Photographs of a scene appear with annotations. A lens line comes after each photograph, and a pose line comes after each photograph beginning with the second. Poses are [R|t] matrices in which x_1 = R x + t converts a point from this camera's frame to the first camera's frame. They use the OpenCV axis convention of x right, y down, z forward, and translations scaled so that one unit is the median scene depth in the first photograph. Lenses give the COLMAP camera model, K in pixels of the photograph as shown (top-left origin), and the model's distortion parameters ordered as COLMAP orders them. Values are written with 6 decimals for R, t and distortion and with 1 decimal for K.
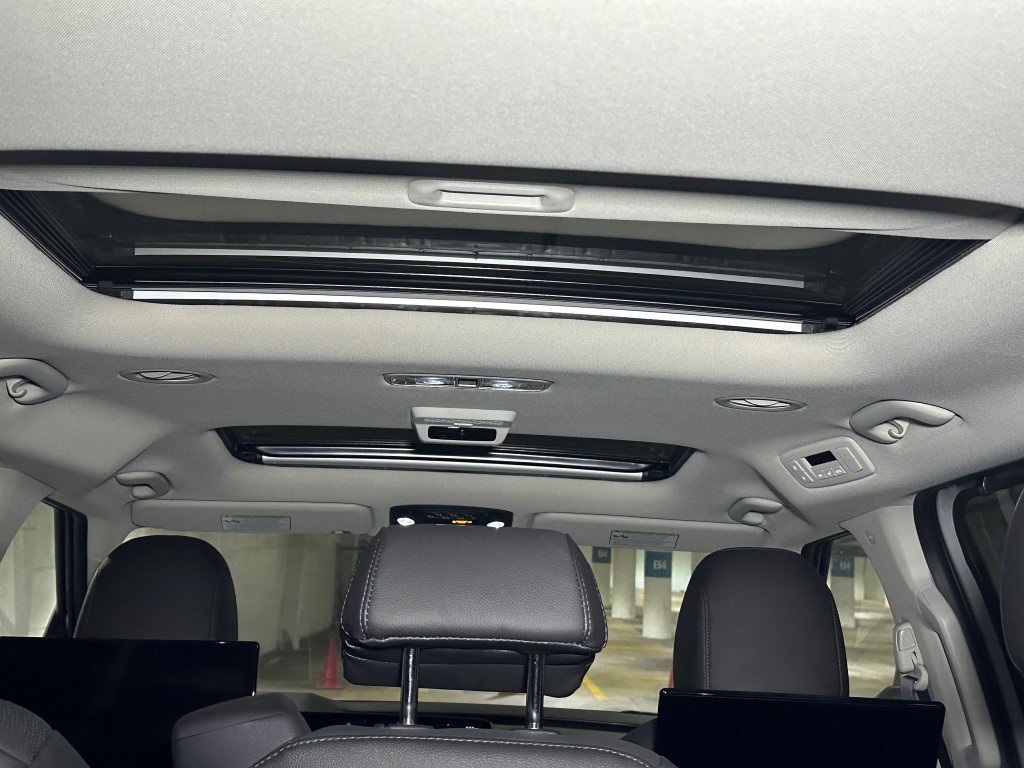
lens RADIAL K [[1312.5, 0, 511.6], [0, 1312.5, 383.5], [0, 0, 1]] dist [0.098379, 0.000000]
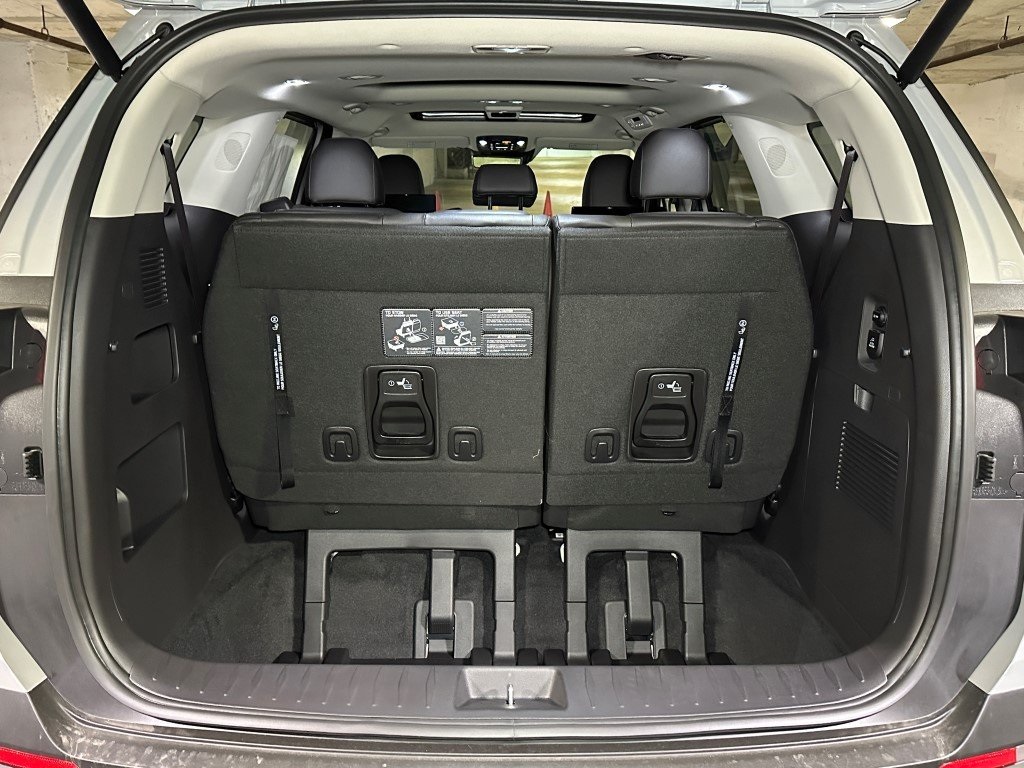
lens RADIAL K [[867.0, 0, 511.9], [0, 867.0, 383.3], [0, 0, 1]] dist [-0.001629, -0.000282]
pose [[0.998661, -0.018551, -0.048281, 0.053950], [0.036167, 0.917773, 0.395455, -0.155669], [0.036975, -0.396672, 0.917215, -0.839450]]
